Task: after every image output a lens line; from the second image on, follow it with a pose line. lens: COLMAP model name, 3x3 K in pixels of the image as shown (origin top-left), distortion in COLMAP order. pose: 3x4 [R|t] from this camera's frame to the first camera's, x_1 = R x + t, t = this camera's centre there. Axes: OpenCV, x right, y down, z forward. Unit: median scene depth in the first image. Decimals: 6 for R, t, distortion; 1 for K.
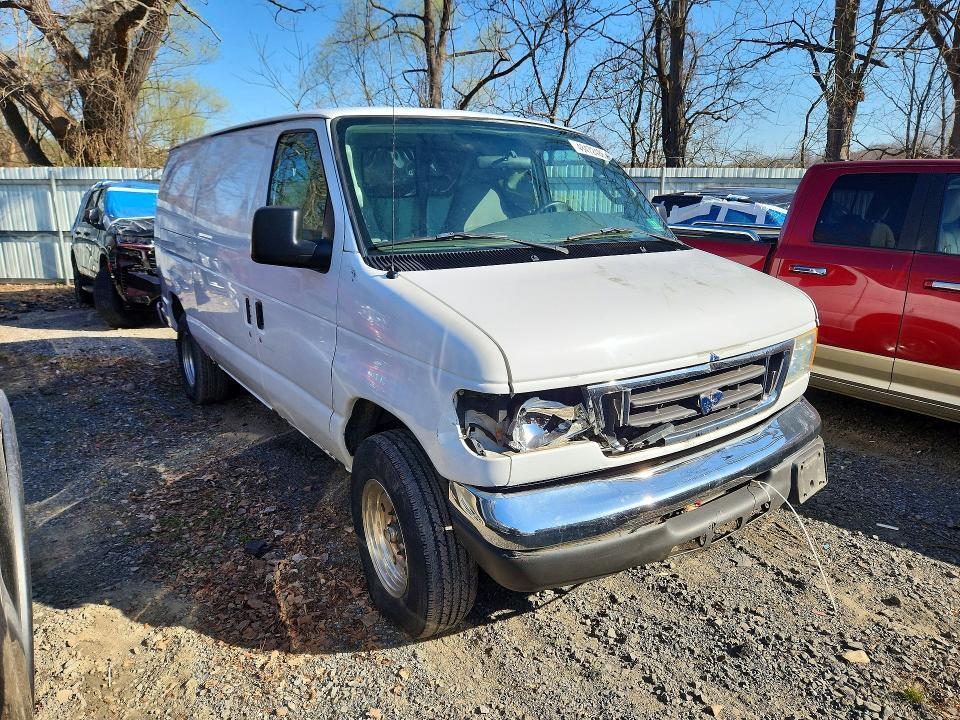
lens RADIAL K [[683.1, 0, 521.2], [0, 683.1, 366.4], [0, 0, 1]] dist [0.013089, -0.001087]
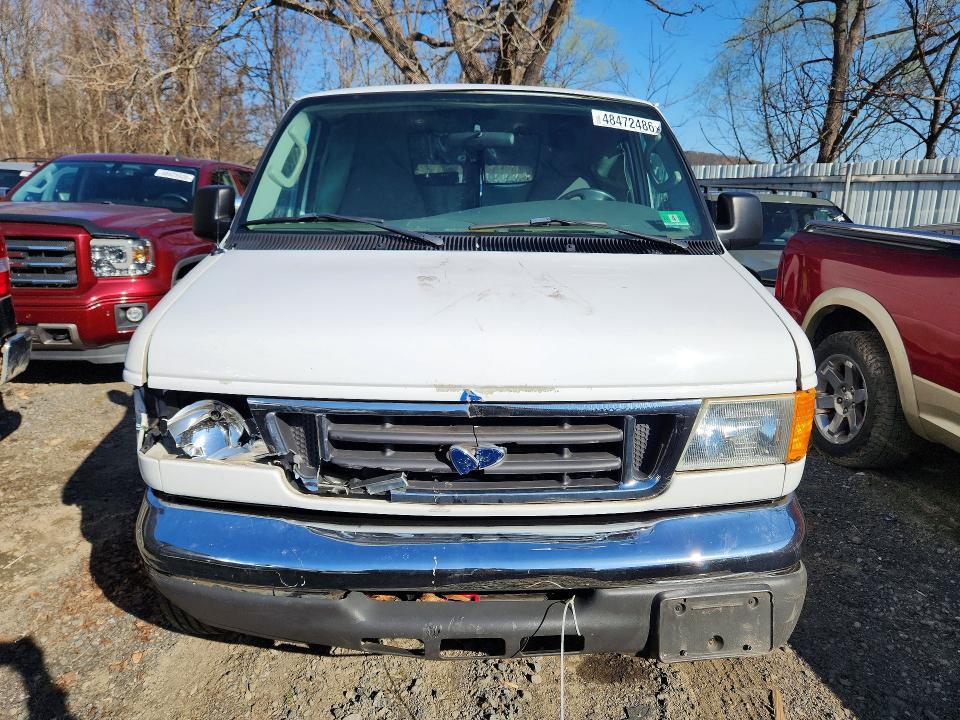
lens RADIAL K [[683.1, 0, 477.8], [0, 683.1, 360.0], [0, 0, 1]] dist [0.013089, -0.001087]
pose [[0.798713, 0.143396, -0.584376, 0.672766], [-0.154520, 0.987499, 0.031120, -0.070567], [0.581533, 0.065442, 0.810886, 0.430243]]
